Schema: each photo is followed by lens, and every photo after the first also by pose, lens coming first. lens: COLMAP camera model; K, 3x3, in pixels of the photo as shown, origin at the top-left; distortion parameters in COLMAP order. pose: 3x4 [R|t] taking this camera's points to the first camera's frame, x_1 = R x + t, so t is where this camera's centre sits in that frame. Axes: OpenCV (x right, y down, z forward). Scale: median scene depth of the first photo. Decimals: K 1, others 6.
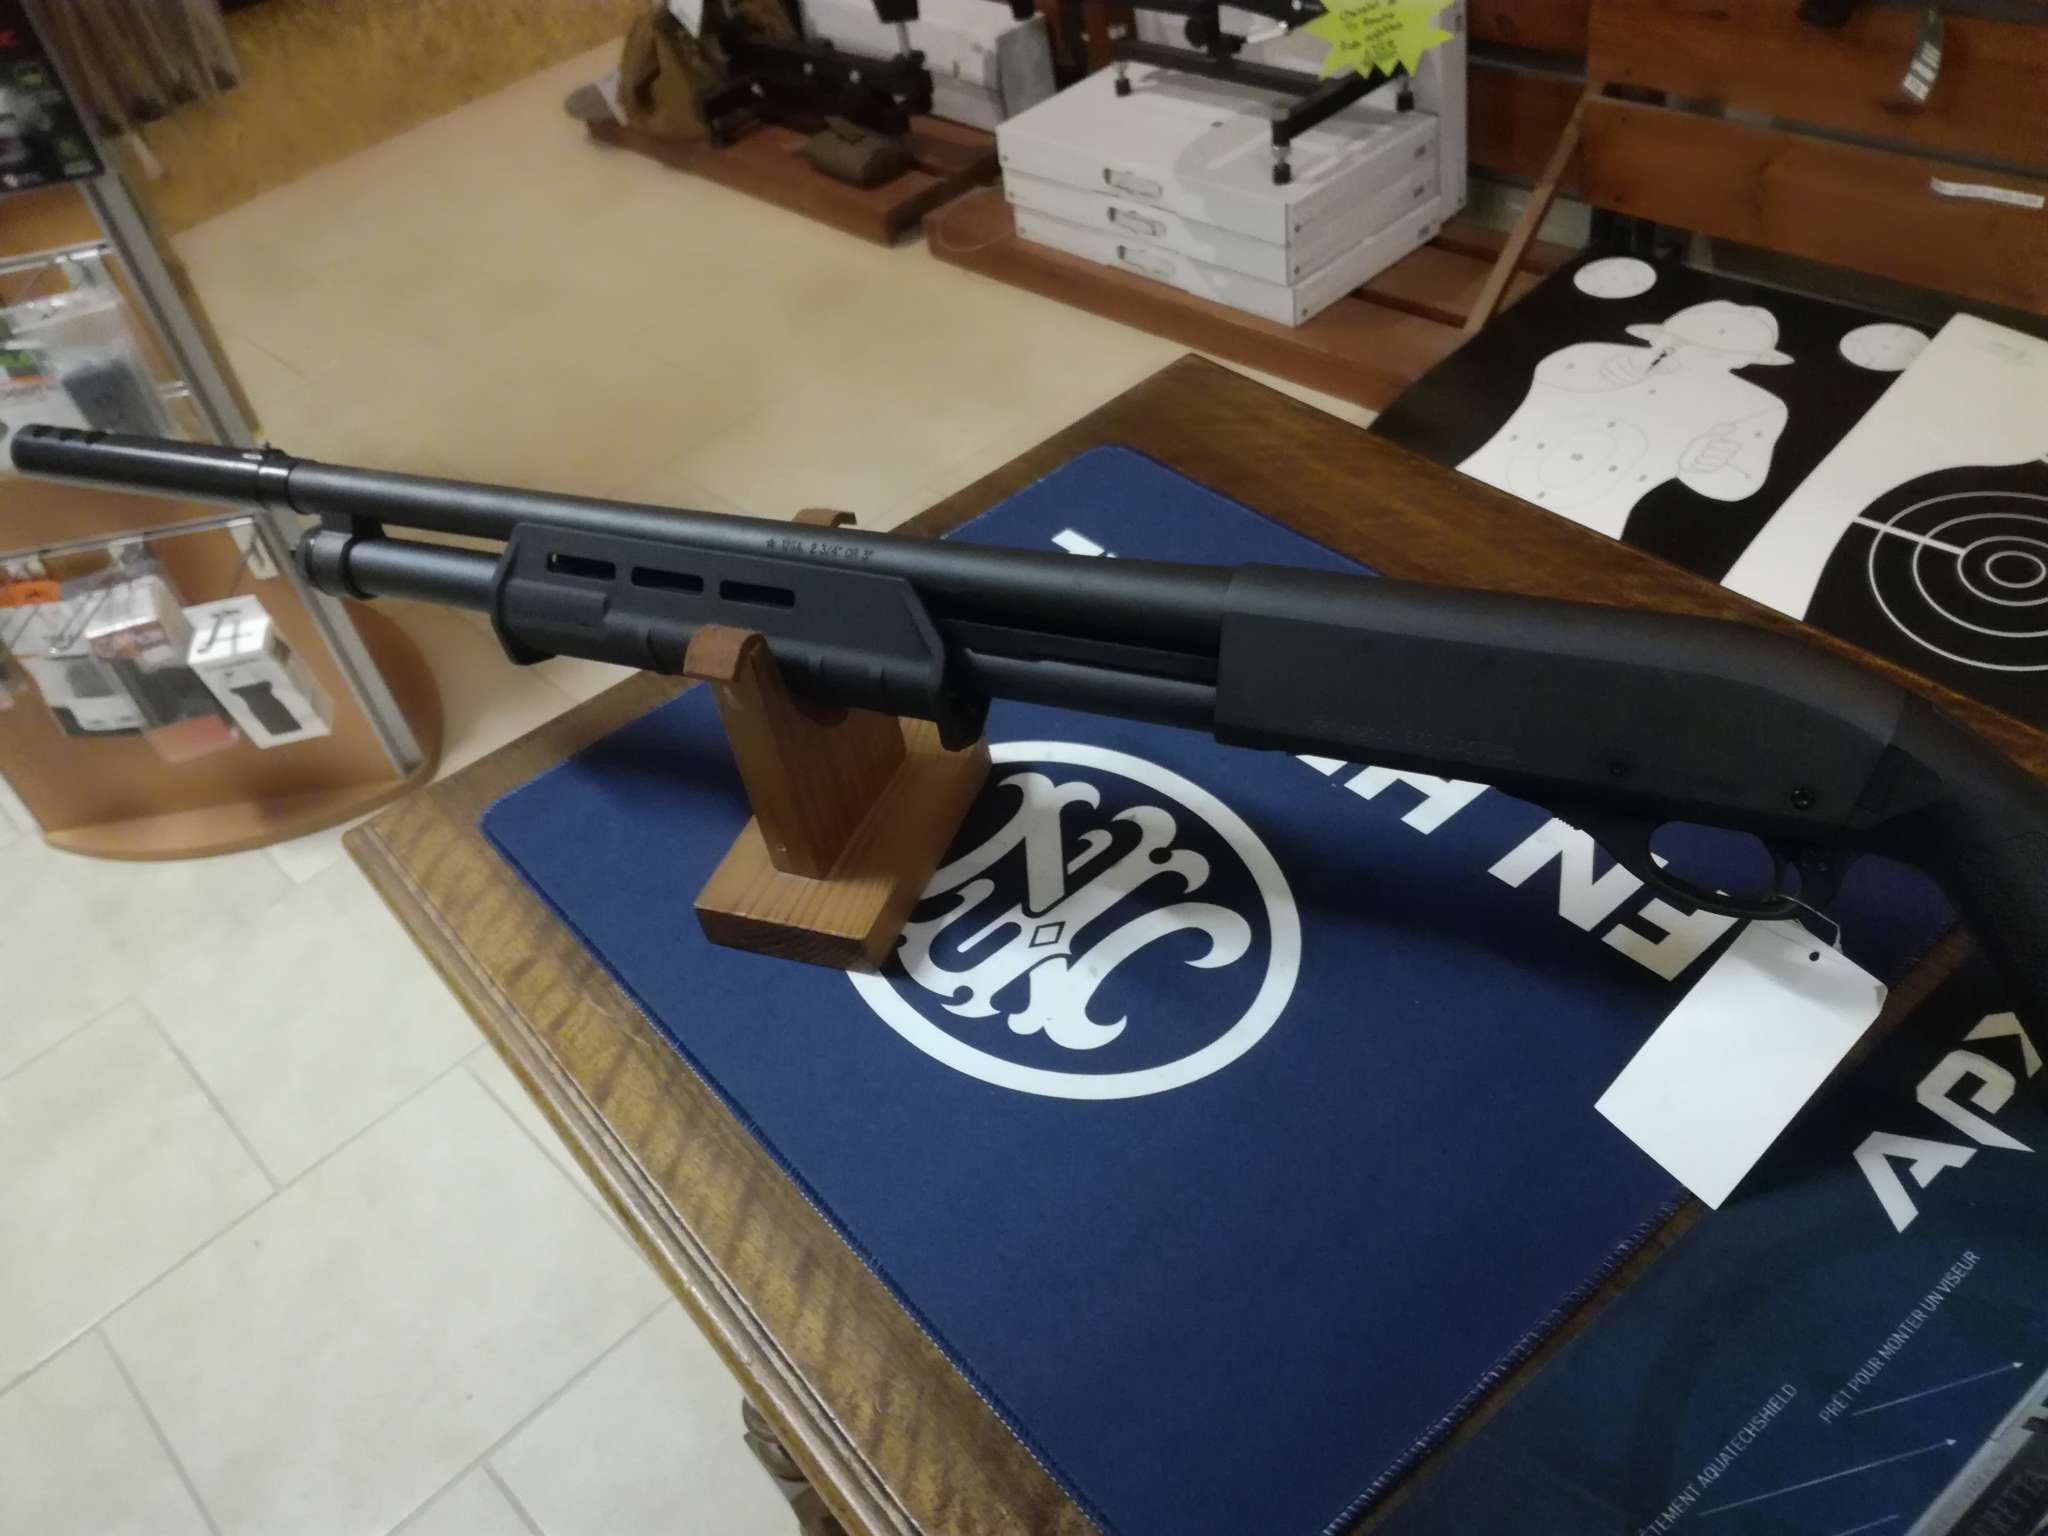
lens RADIAL K [[1713.9, 0, 1026.9], [0, 1713.9, 755.2], [0, 0, 1]] dist [0.080470, -0.159404]
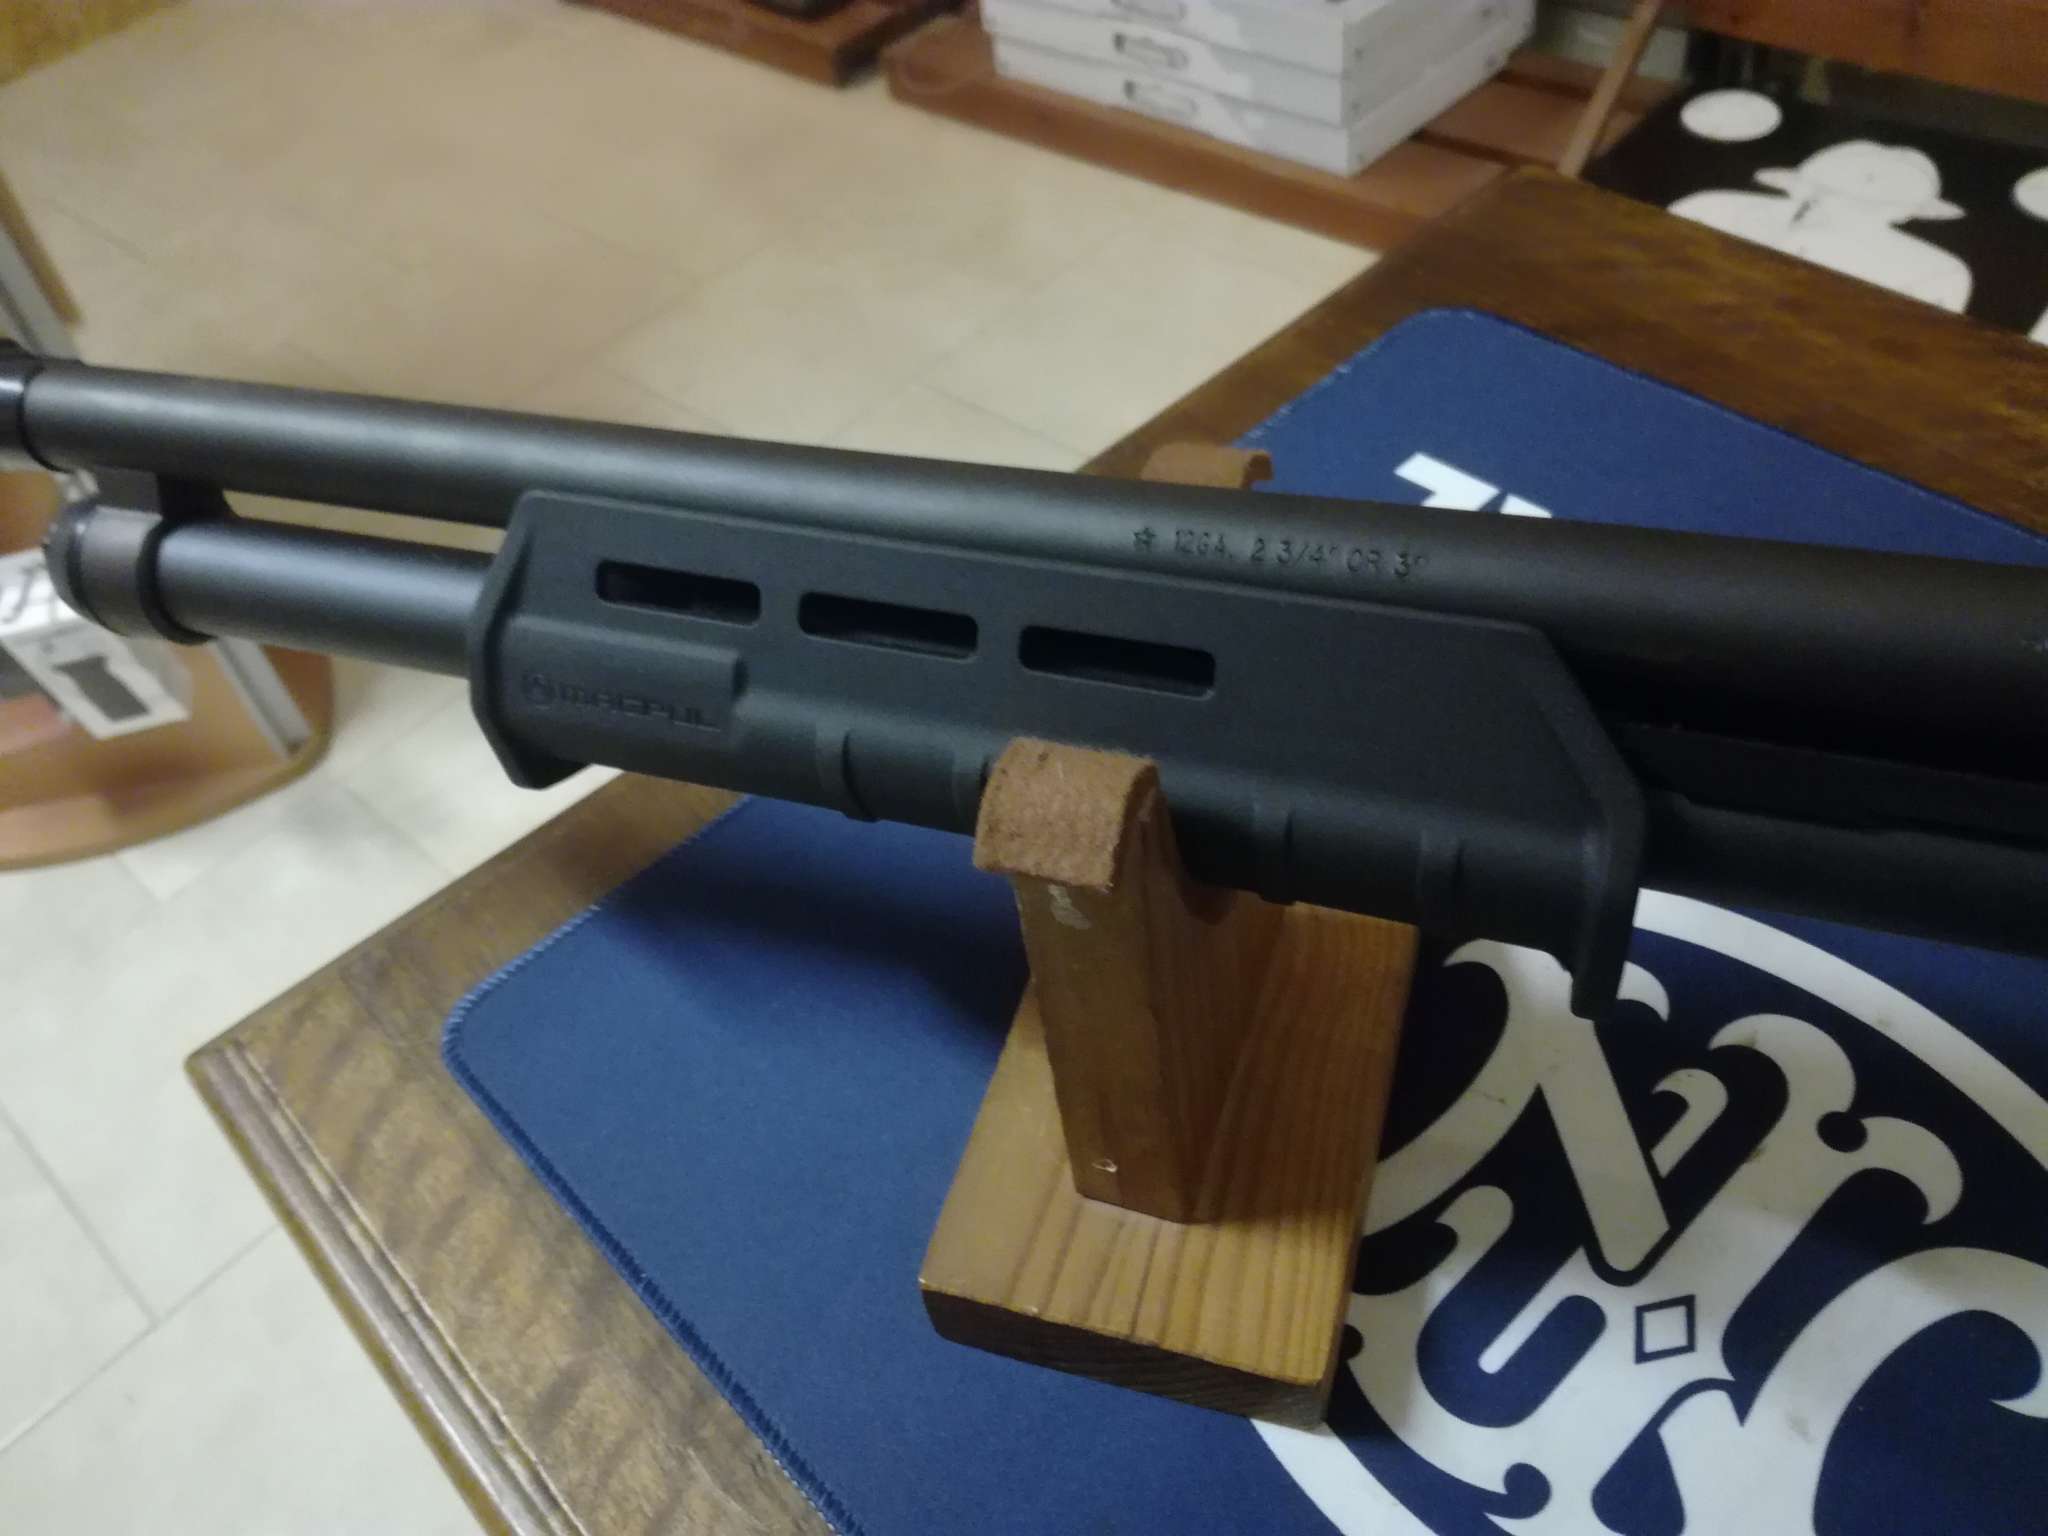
lens RADIAL K [[1742.8, 0, 1024.0], [0, 1742.8, 768.0], [0, 0, 1]] dist [0.036548, -0.102989]
pose [[0.998320, -0.026450, 0.051557, -0.178694], [0.022868, 0.997364, 0.068870, -0.085477], [-0.053242, -0.067575, 0.996293, 0.501227]]
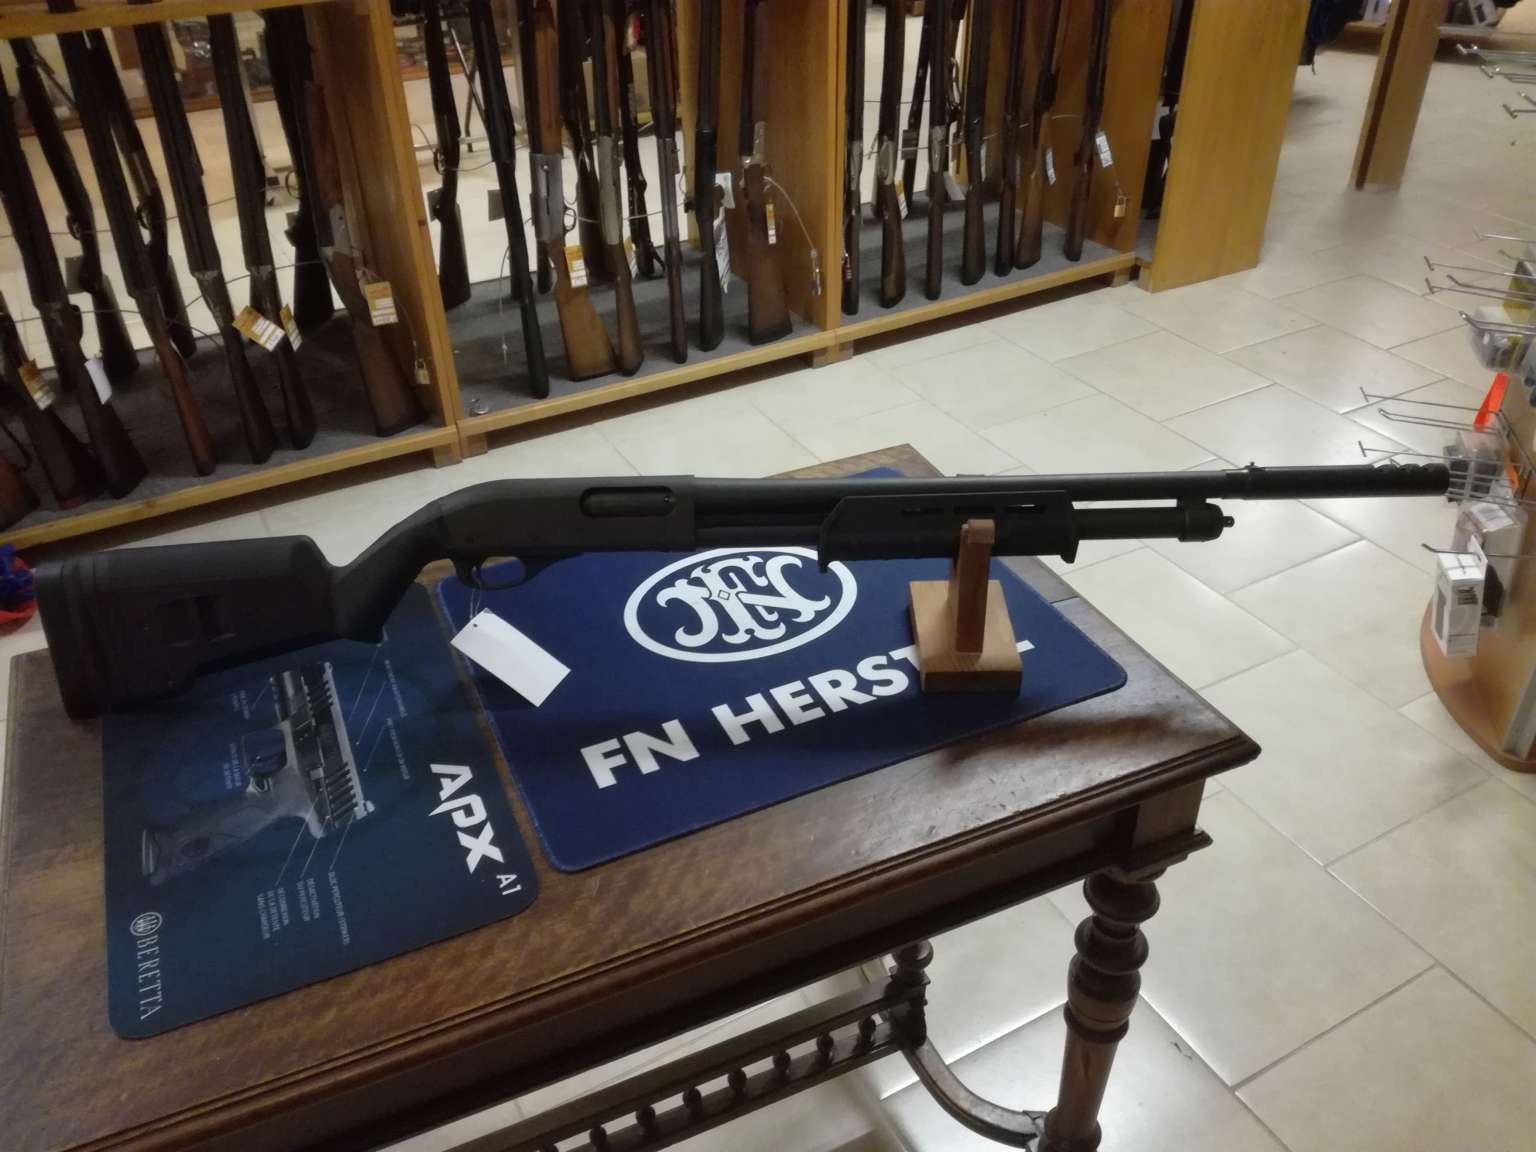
lens RADIAL K [[1285.4, 0, 770.2], [0, 1285.4, 566.4], [0, 0, 1]] dist [0.080470, -0.159404]
pose [[-0.245376, 0.665630, -0.704789, 1.120103], [-0.608740, 0.460015, 0.646391, -1.005902], [0.754471, 0.587642, 0.292319, 0.491149]]
